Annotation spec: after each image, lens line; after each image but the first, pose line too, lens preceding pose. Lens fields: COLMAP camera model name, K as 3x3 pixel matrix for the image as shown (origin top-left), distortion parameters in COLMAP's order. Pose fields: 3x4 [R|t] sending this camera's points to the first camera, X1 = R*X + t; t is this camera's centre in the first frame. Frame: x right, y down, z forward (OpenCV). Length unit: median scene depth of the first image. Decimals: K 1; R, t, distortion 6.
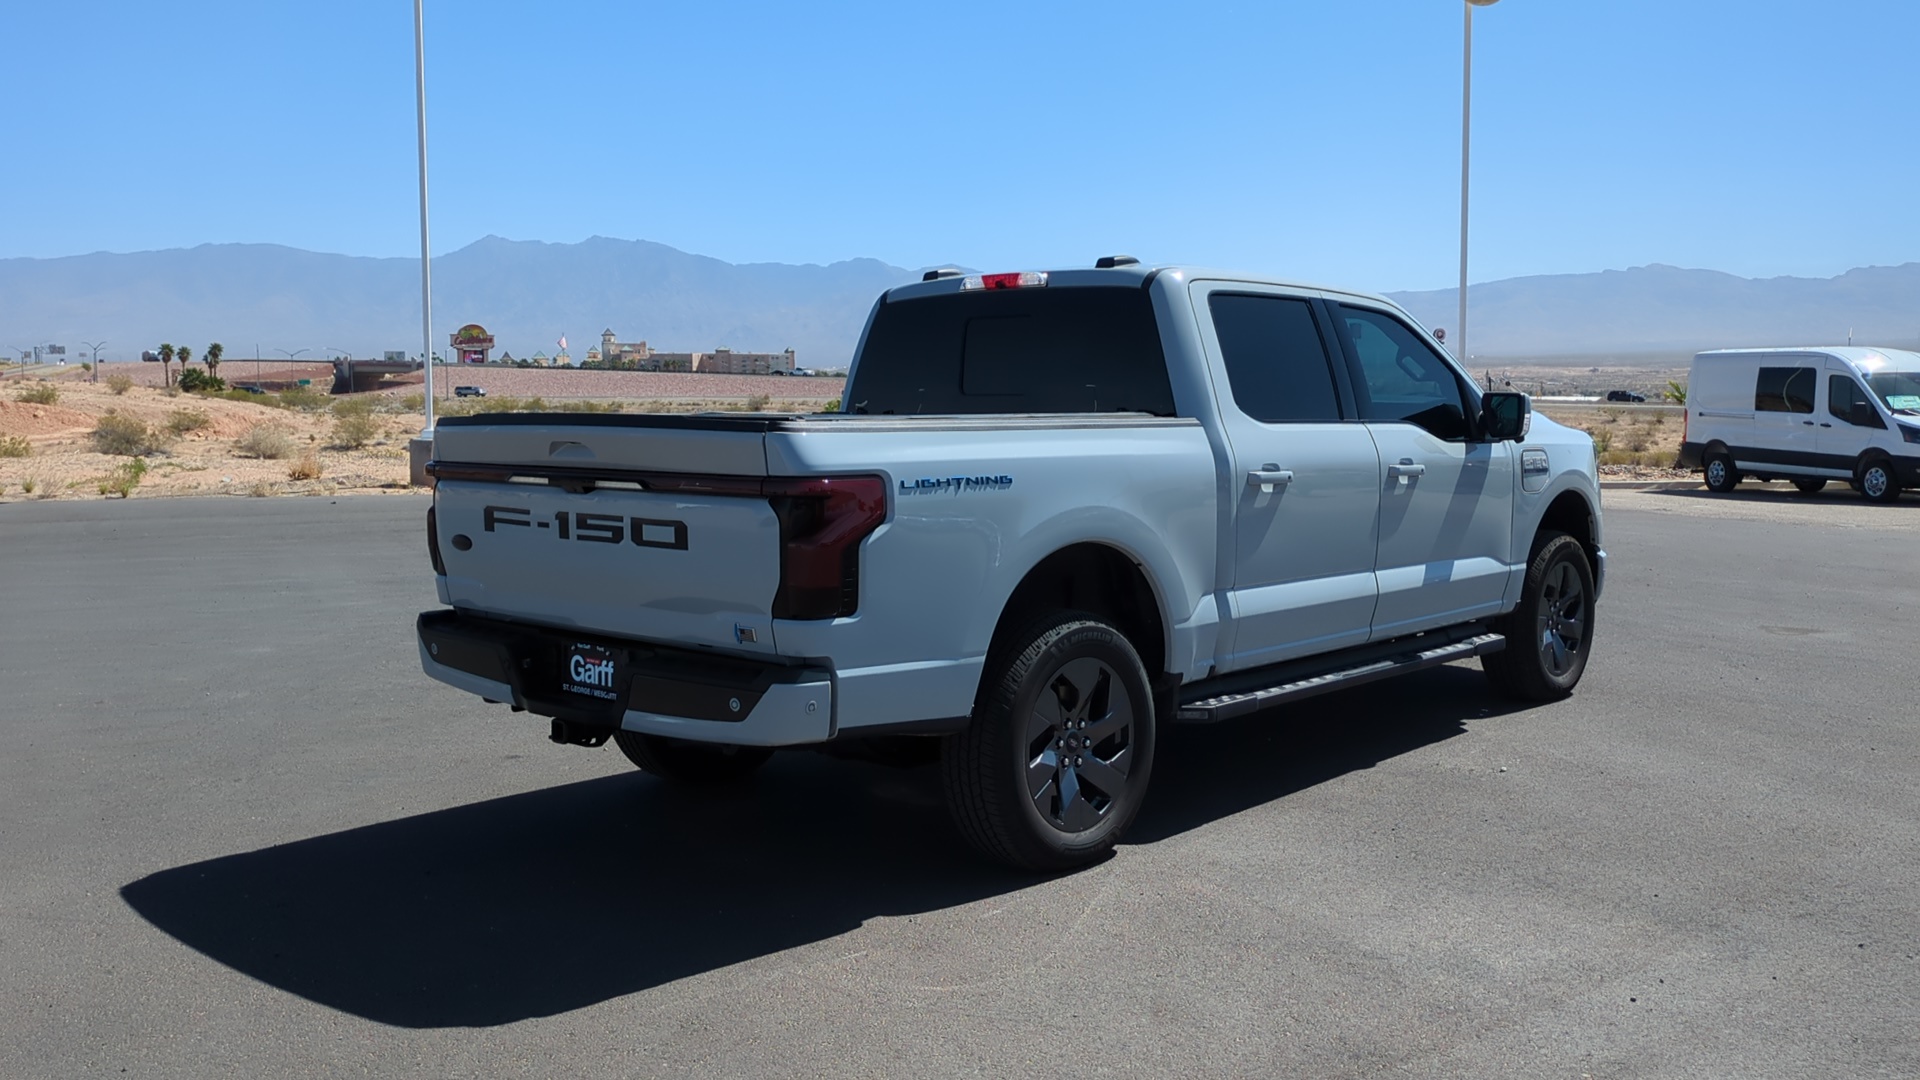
lens RADIAL K [[1646.5, 0, 978.1], [0, 1646.5, 544.9], [0, 0, 1]] dist [0.058804, -0.066549]
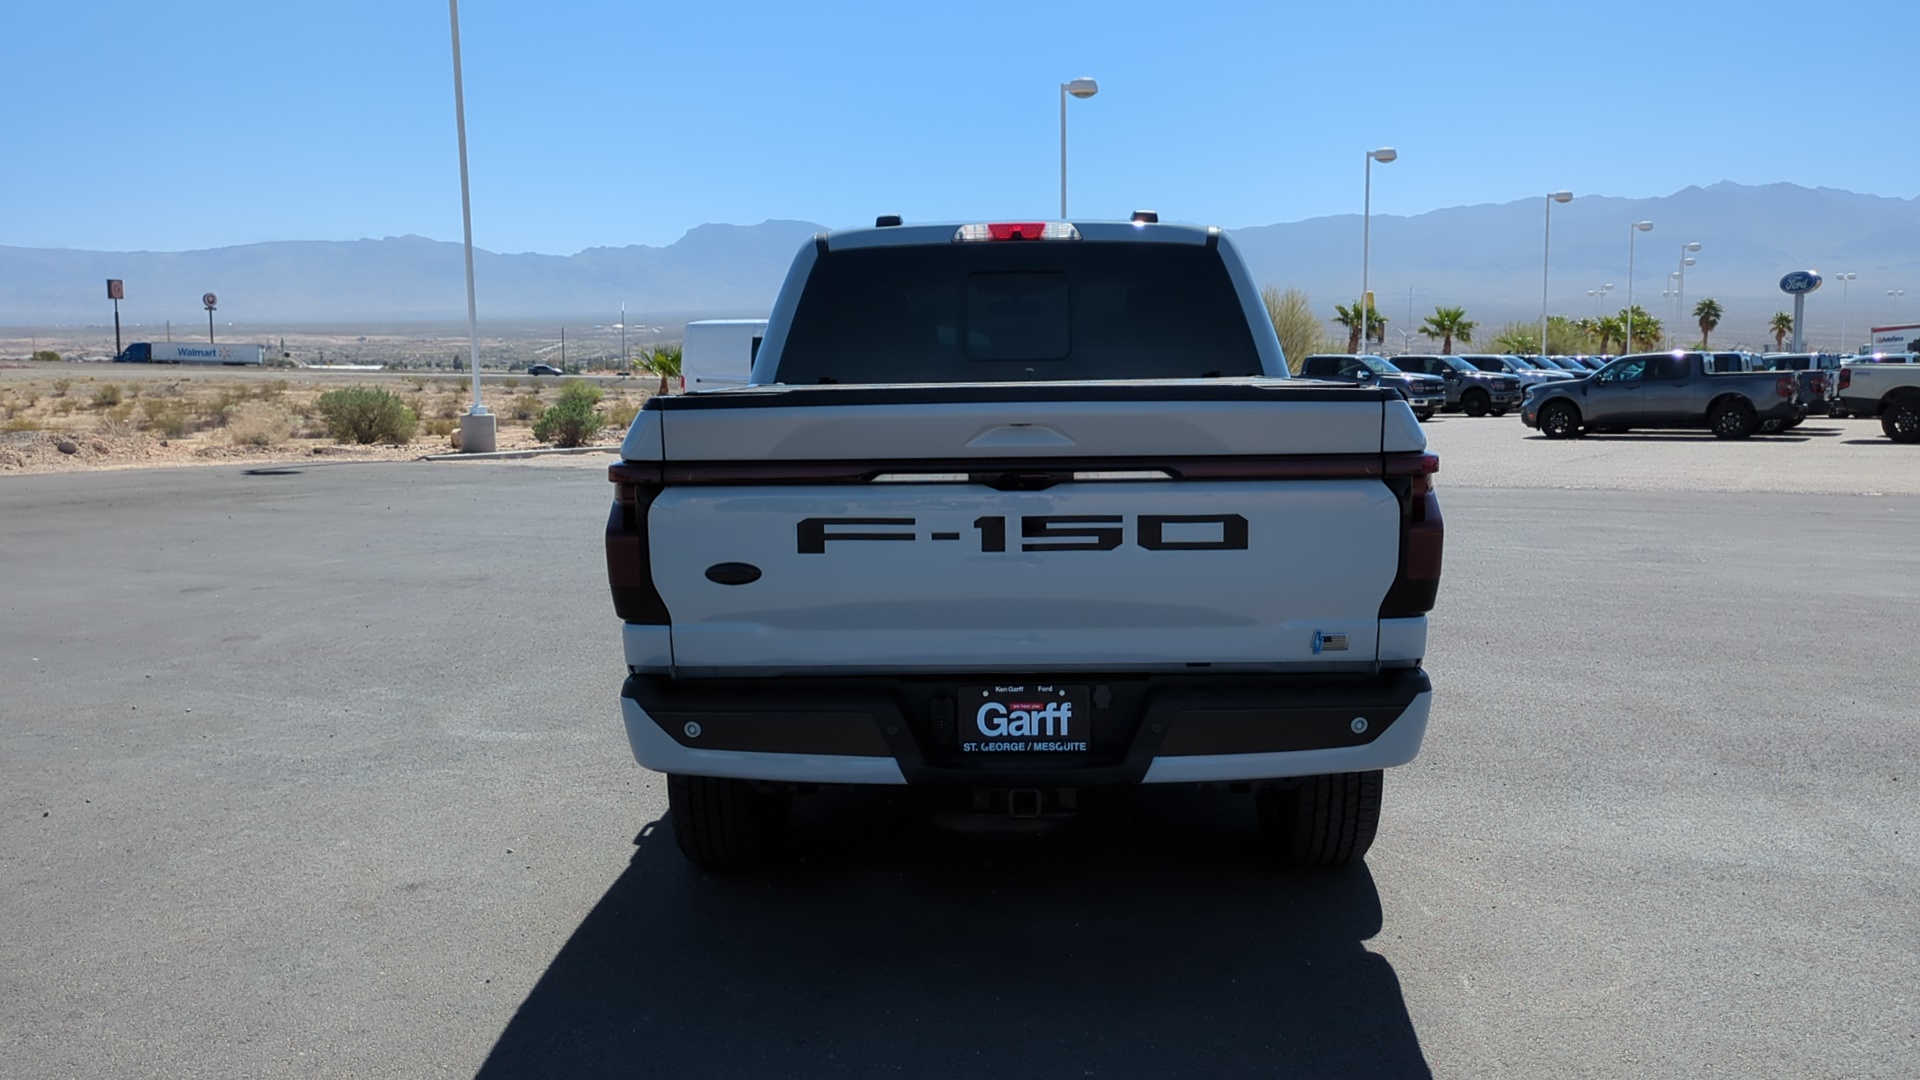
lens RADIAL K [[1646.5, 0, 984.1], [0, 1646.5, 542.1], [0, 0, 1]] dist [0.058804, -0.066549]
pose [[0.758370, -0.078654, 0.647061, -0.732375], [0.067822, 0.996826, 0.041681, -0.039378], [-0.648286, 0.012275, 0.761298, 0.420323]]
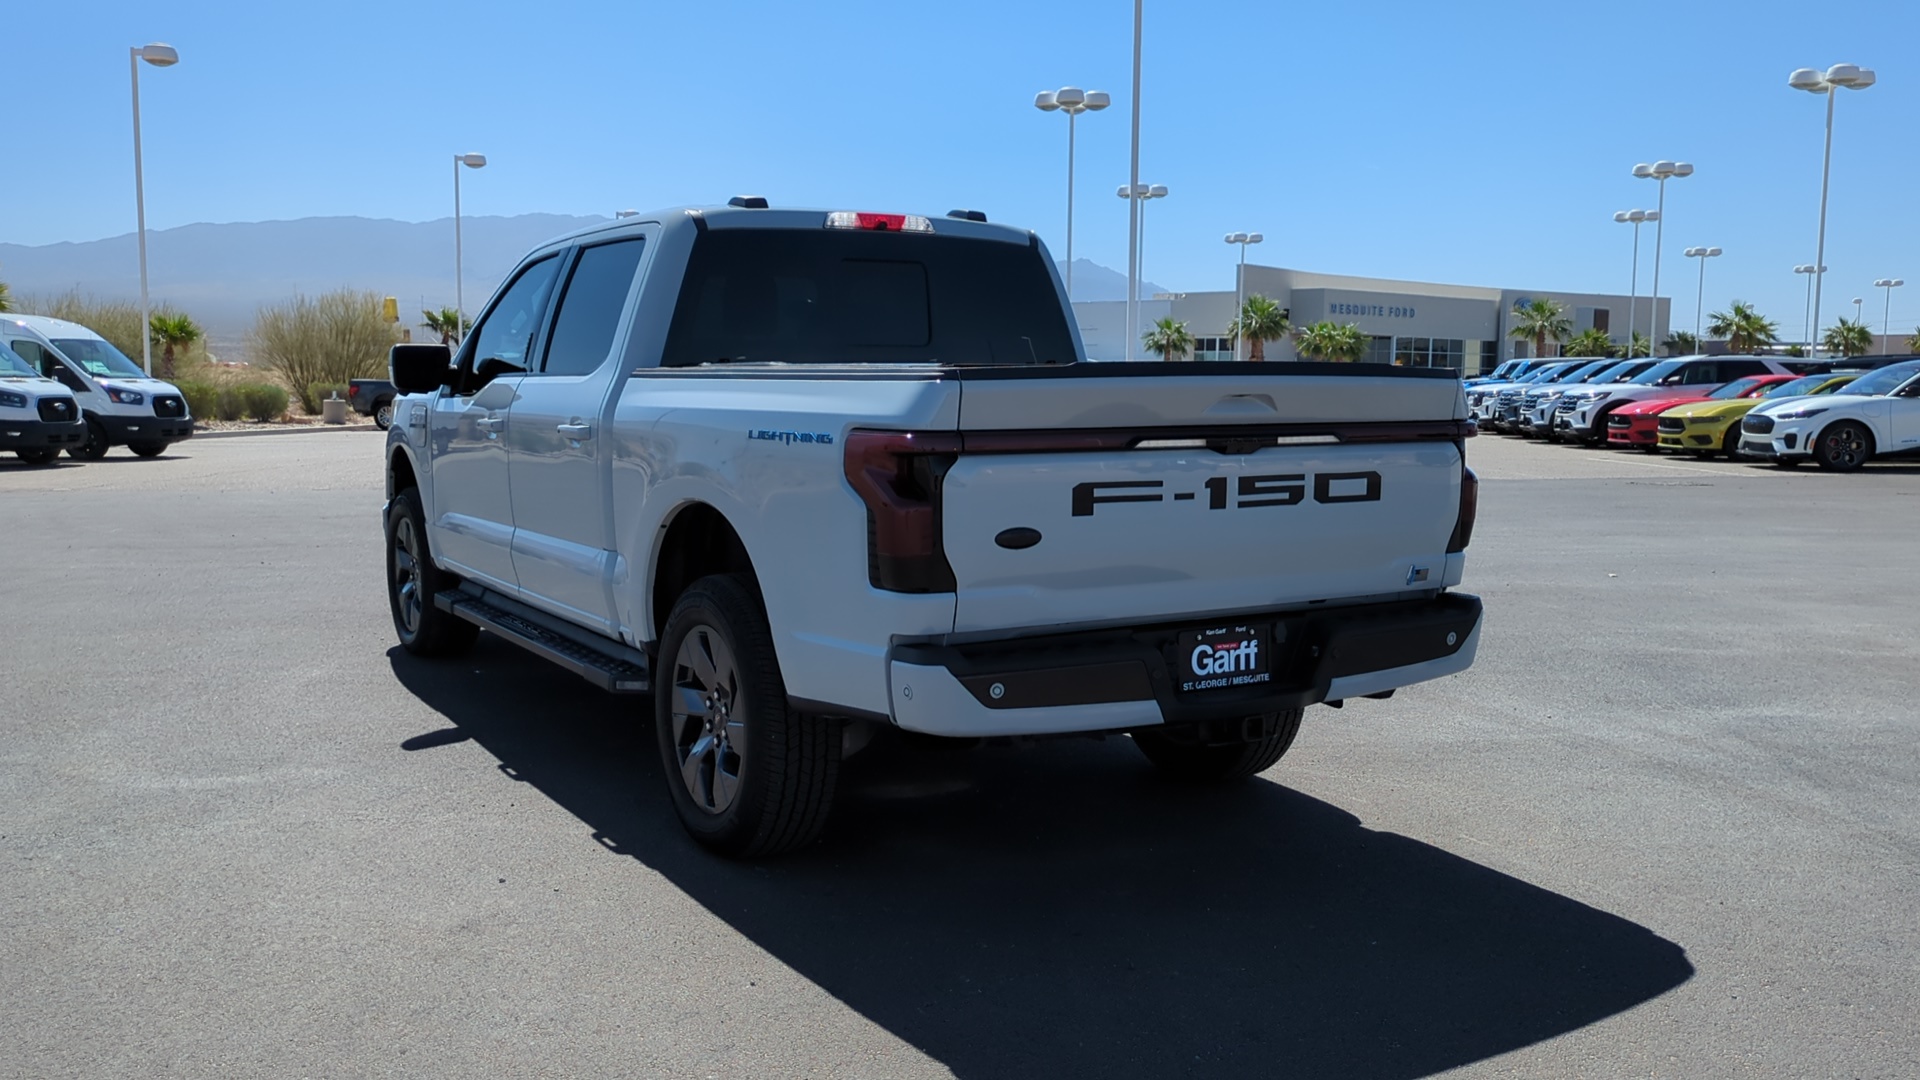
lens RADIAL K [[1646.5, 0, 979.4], [0, 1646.5, 544.3], [0, 0, 1]] dist [0.058804, -0.066549]
pose [[0.284905, -0.099446, 0.953383, -1.083037], [0.080097, 0.993595, 0.079705, -0.062343], [-0.955204, 0.053655, 0.291045, 0.858351]]
